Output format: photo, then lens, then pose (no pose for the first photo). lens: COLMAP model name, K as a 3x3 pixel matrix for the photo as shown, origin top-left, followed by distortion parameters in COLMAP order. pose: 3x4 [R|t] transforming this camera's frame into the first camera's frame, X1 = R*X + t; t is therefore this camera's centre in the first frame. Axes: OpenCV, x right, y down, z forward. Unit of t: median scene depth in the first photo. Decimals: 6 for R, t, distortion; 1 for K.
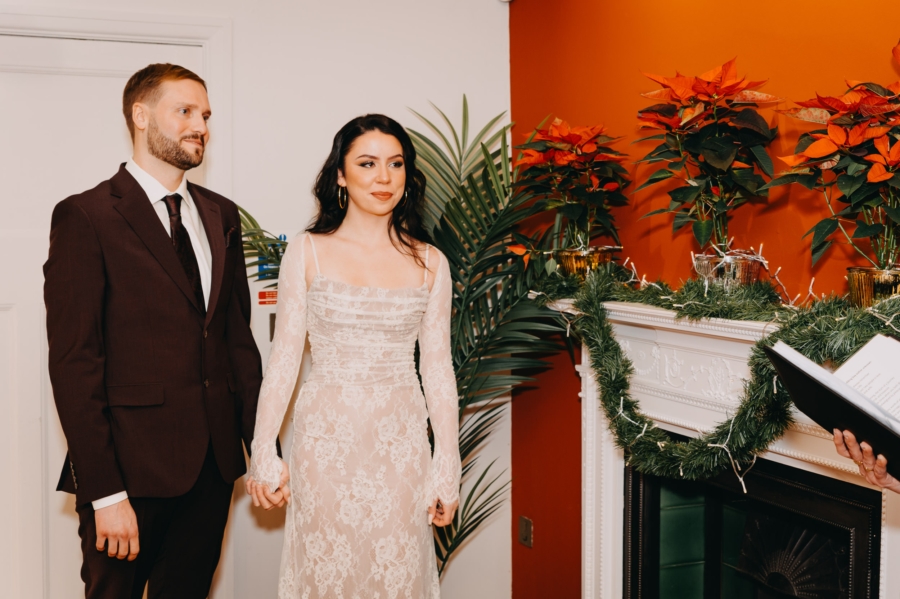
lens RADIAL K [[1314.5, 0, 452.7], [0, 1314.5, 299.5], [0, 0, 1]] dist [0.094761, 0.000000]
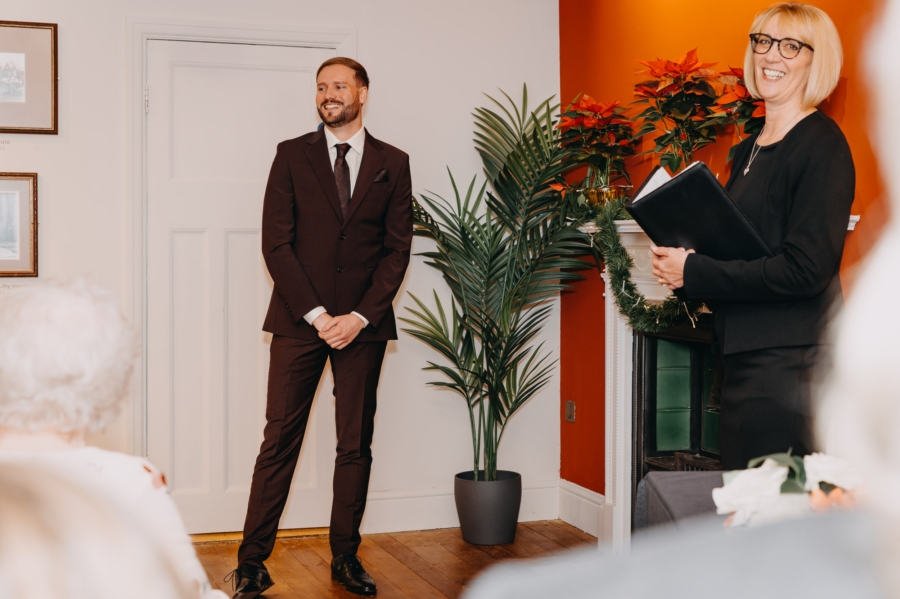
lens RADIAL K [[1412.6, 0, 447.7], [0, 1412.6, 300.9], [0, 0, 1]] dist [0.173490, 0.000000]
pose [[0.997338, 0.005319, -0.072728, 0.043566], [-0.007514, 0.999524, -0.029938, 0.133751], [0.072534, 0.030405, 0.996902, -0.541637]]
